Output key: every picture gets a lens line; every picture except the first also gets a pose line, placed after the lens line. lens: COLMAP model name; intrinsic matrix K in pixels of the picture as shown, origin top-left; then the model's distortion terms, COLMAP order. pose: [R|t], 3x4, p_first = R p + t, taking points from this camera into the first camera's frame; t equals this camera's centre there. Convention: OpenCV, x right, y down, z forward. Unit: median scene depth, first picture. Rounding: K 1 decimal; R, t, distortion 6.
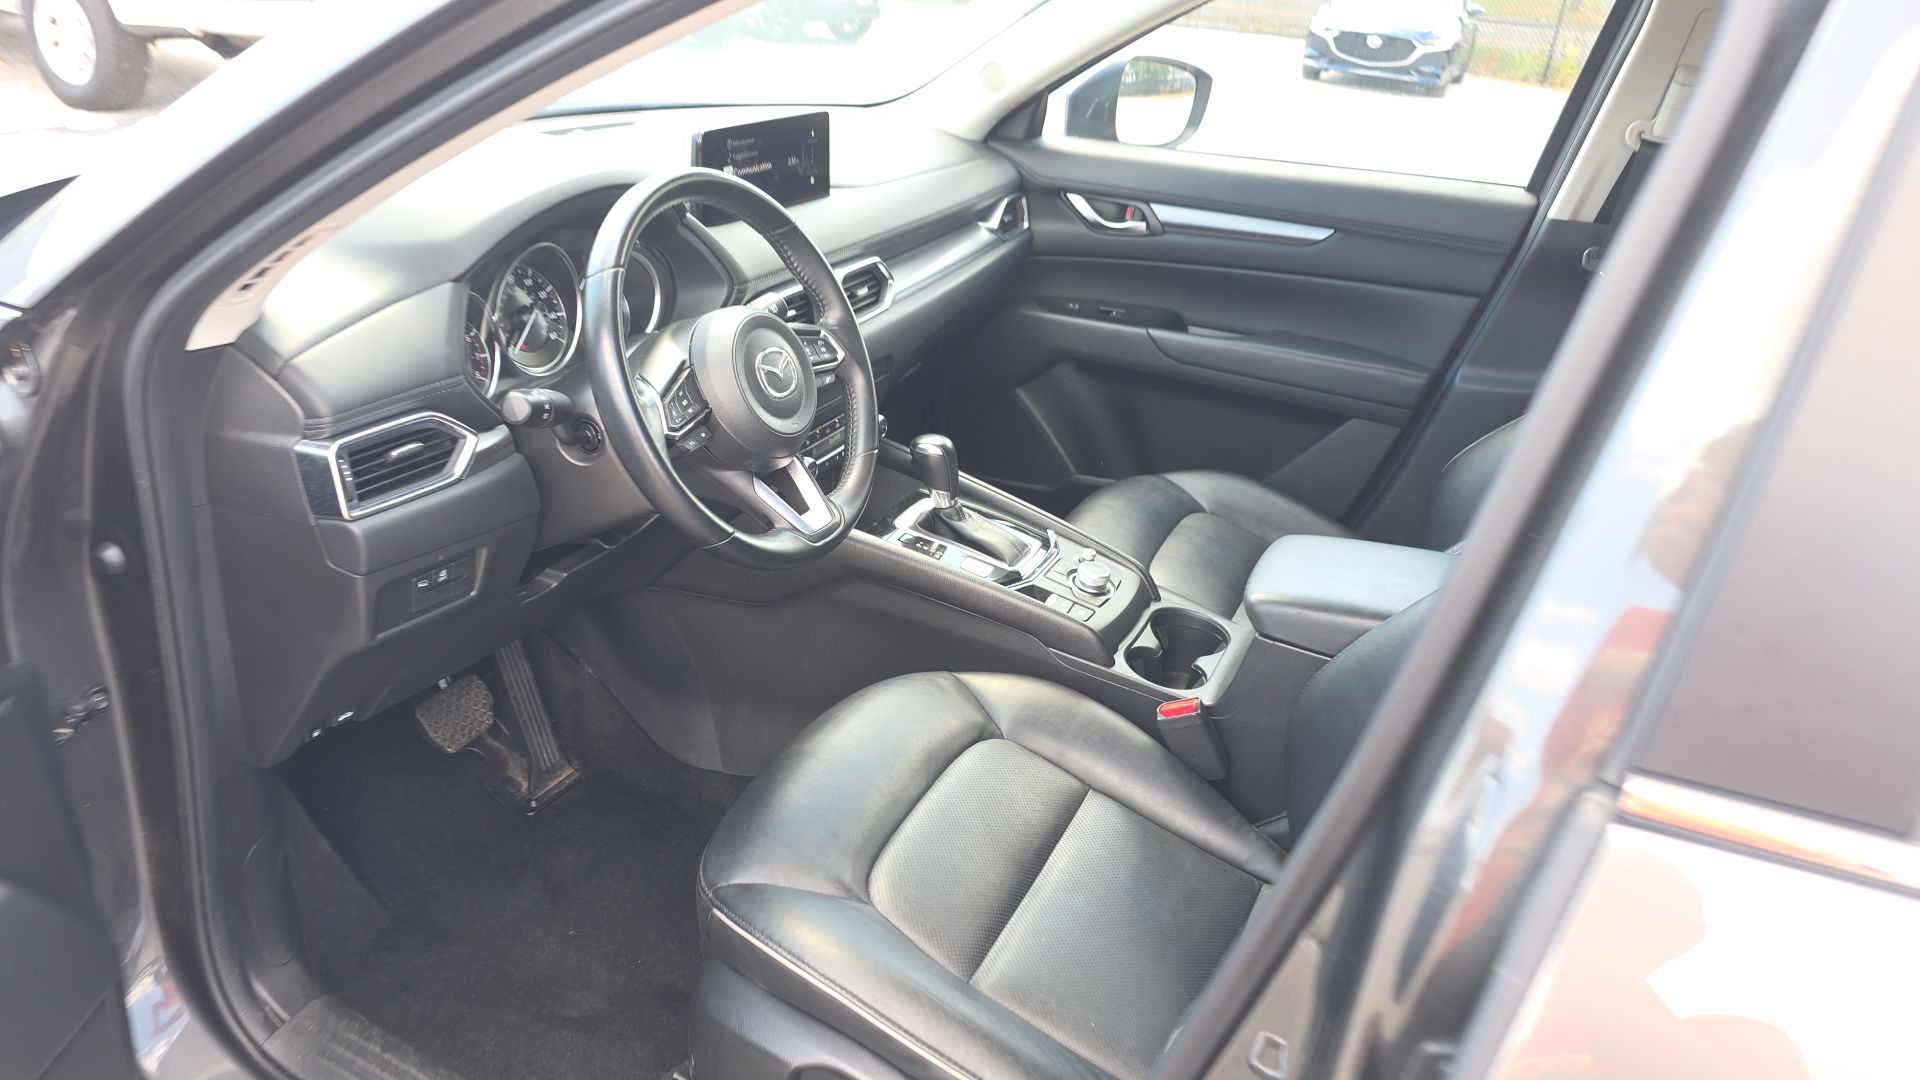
lens RADIAL K [[1314.9, 0, 933.4], [0, 1314.9, 509.8], [0, 0, 1]] dist [0.066411, -0.074435]
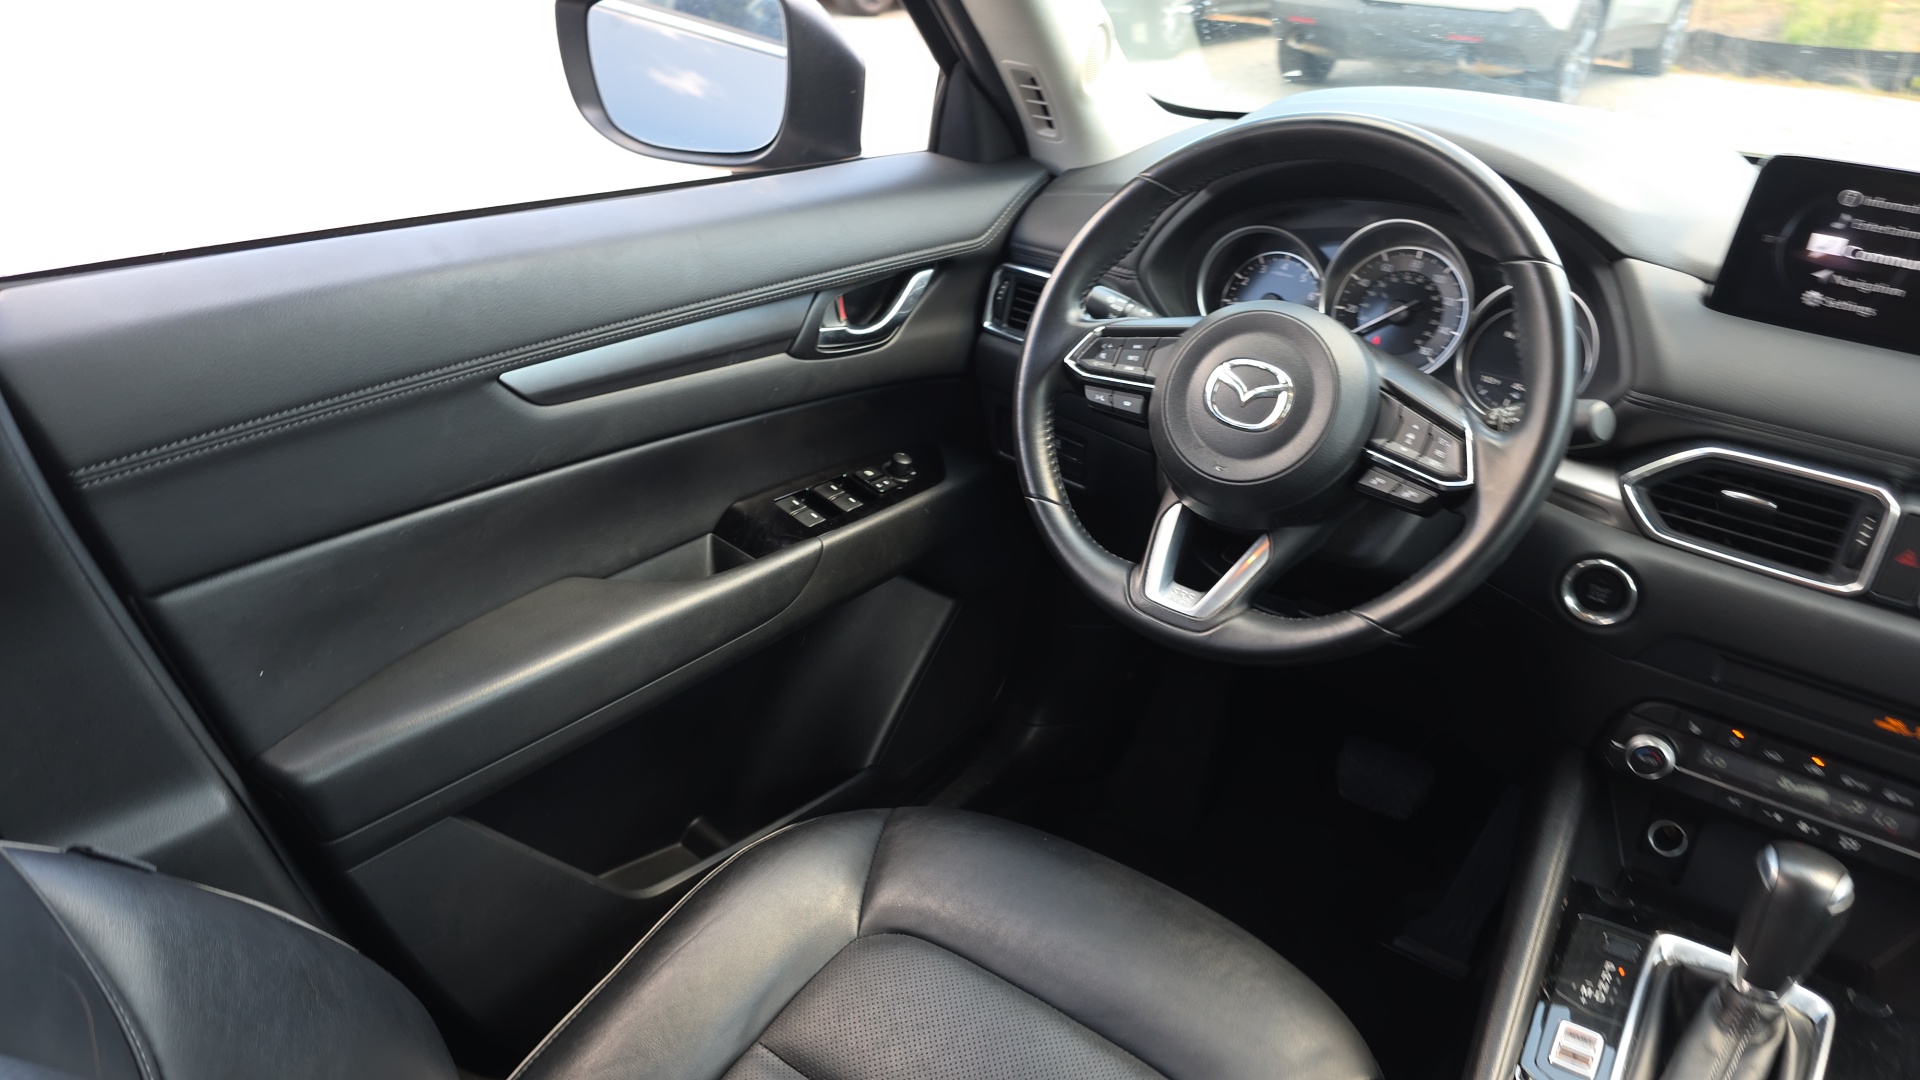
lens RADIAL K [[1314.9, 0, 939.2], [0, 1314.9, 570.3], [0, 0, 1]] dist [0.066411, -0.074435]
pose [[-0.176821, 0.383168, -0.906596, 0.341335], [-0.472412, 0.775034, 0.419702, -0.142661], [0.863459, 0.502499, 0.043971, 0.493190]]
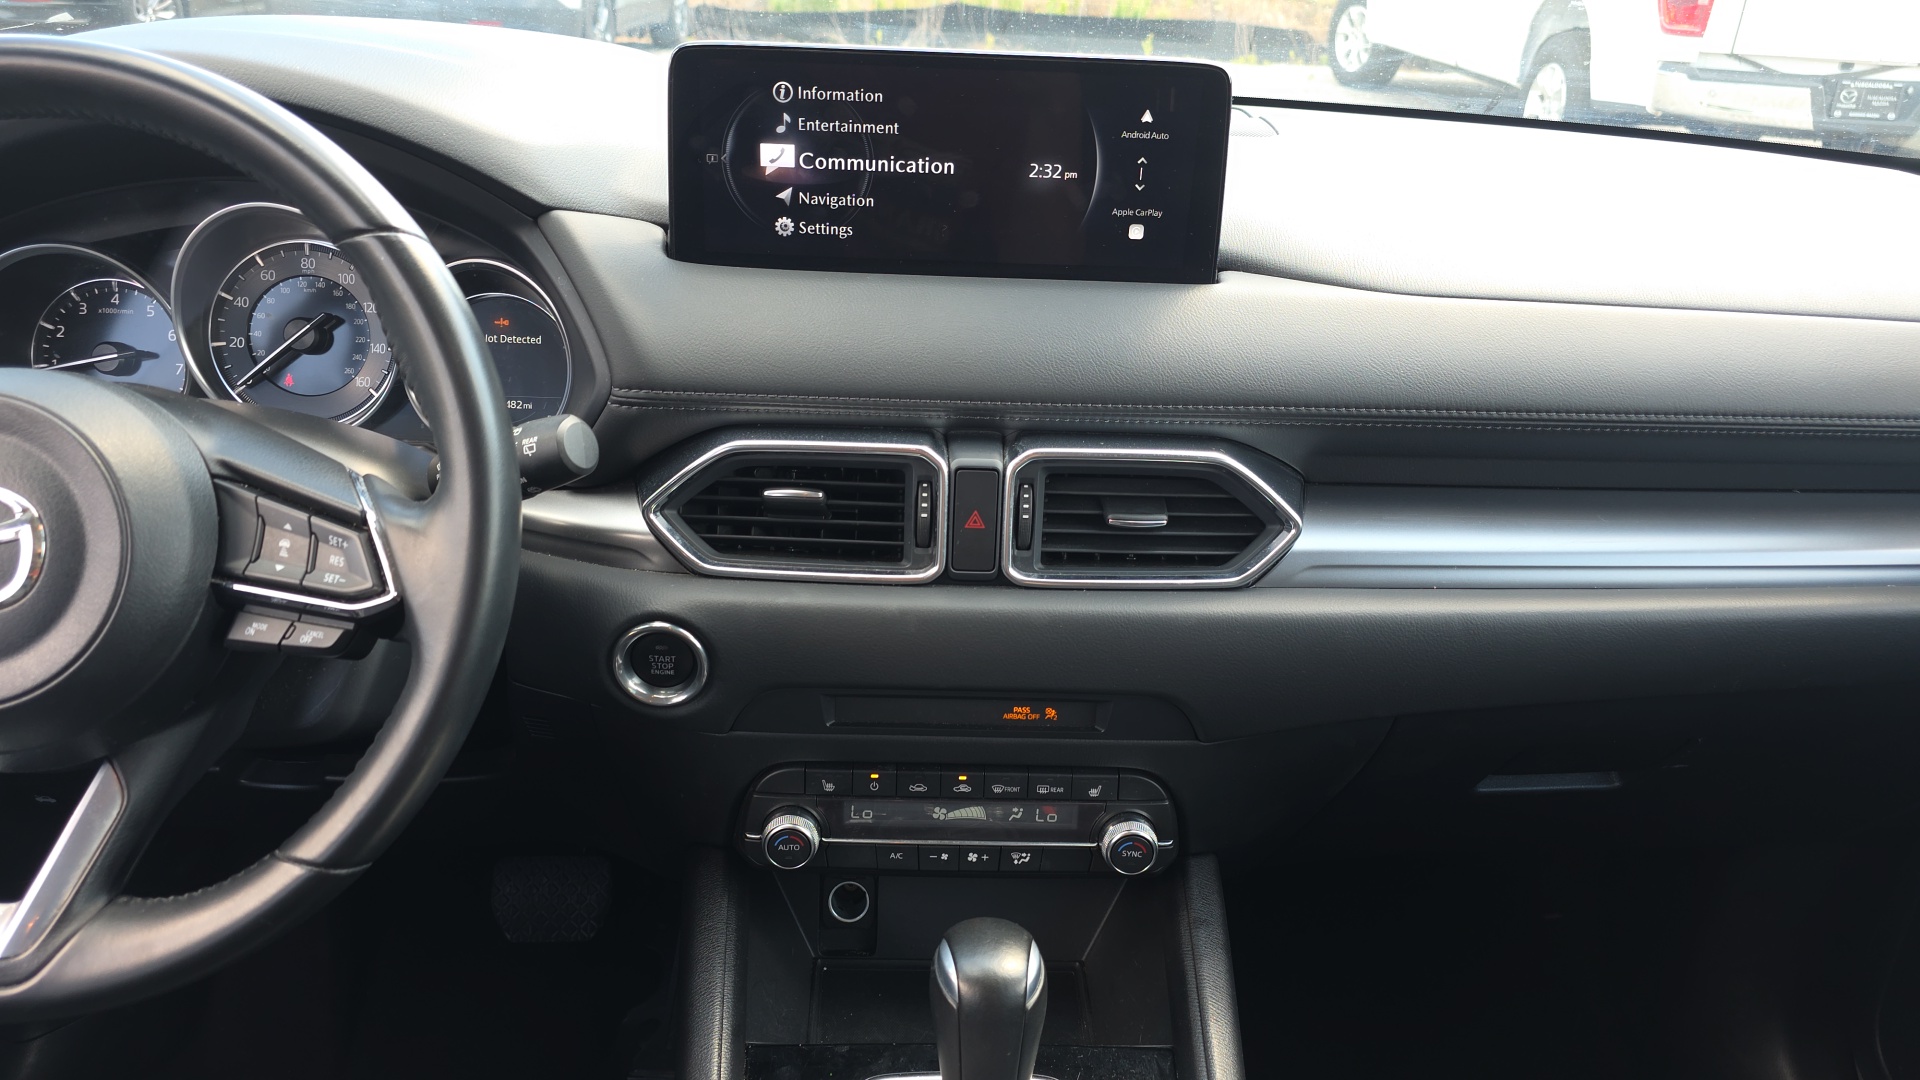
lens RADIAL K [[1314.9, 0, 940.7], [0, 1314.9, 538.4], [0, 0, 1]] dist [0.066411, -0.074435]
pose [[0.452288, 0.322714, -0.831439, 0.195916], [-0.371619, 0.915650, 0.153246, -0.155999], [0.810762, 0.239667, 0.534064, 0.579562]]
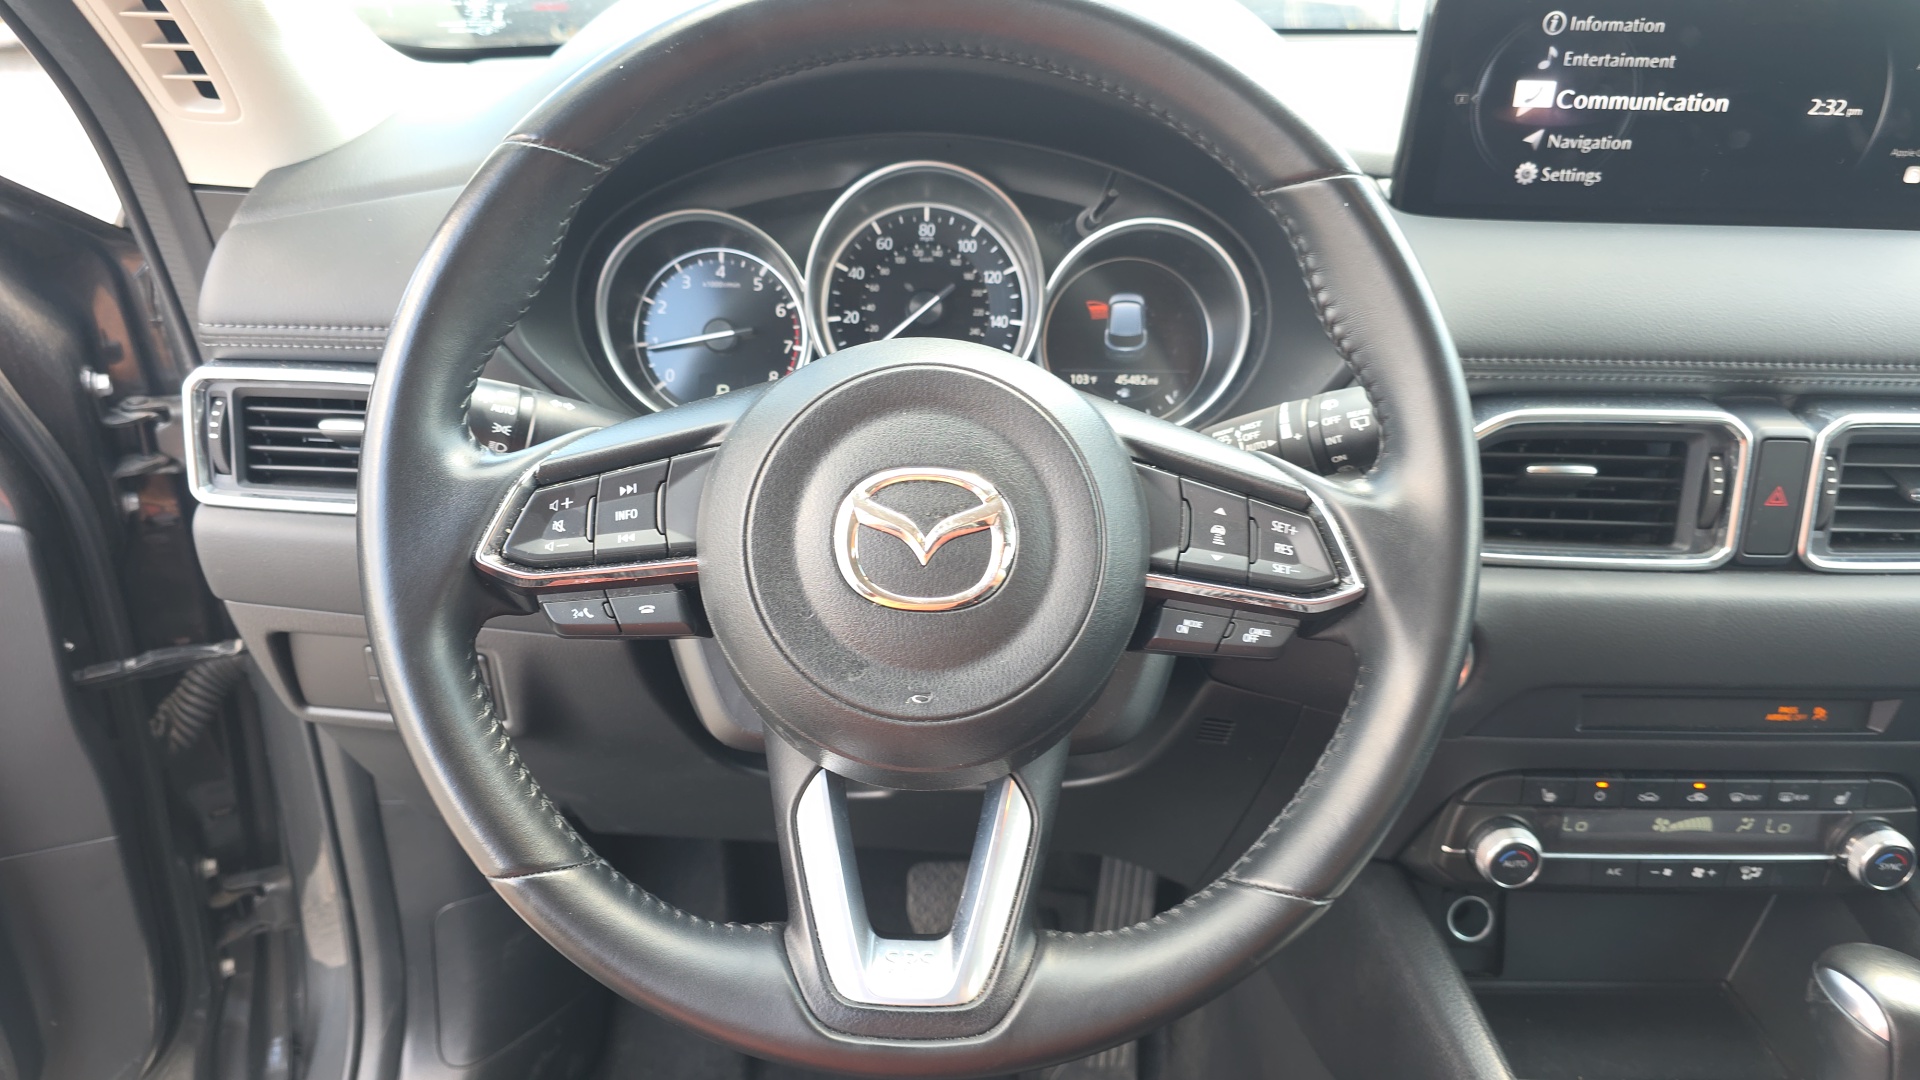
lens RADIAL K [[1314.9, 0, 931.4], [0, 1314.9, 515.5], [0, 0, 1]] dist [0.066411, -0.074435]
pose [[0.447613, 0.312009, -0.838030, 0.098172], [-0.358638, 0.921119, 0.151386, -0.091843], [0.819159, 0.232787, 0.524203, 0.462391]]
